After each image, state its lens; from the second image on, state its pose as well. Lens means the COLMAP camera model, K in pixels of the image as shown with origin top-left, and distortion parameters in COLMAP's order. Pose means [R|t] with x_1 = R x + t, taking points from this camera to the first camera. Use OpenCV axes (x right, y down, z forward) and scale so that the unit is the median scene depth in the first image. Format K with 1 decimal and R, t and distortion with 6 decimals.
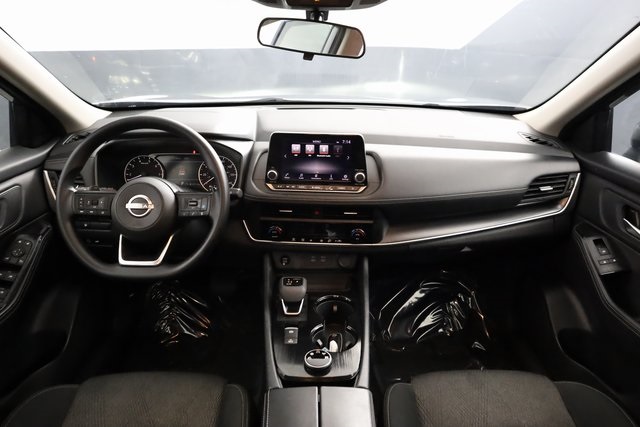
lens RADIAL K [[477.0, 0, 320.0], [0, 477.0, 213.5], [0, 0, 1]] dist [0.002243, -0.000222]
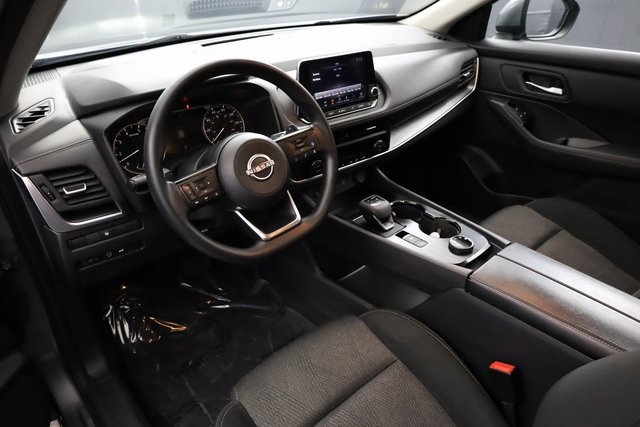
lens RADIAL K [[477.0, 0, 320.0], [0, 477.0, 213.5], [0, 0, 1]] dist [0.002243, -0.000222]
pose [[0.743547, -0.340837, 0.575298, -0.691063], [0.266500, 0.940111, 0.212532, -0.076323], [-0.613282, -0.004710, 0.789850, 0.229153]]
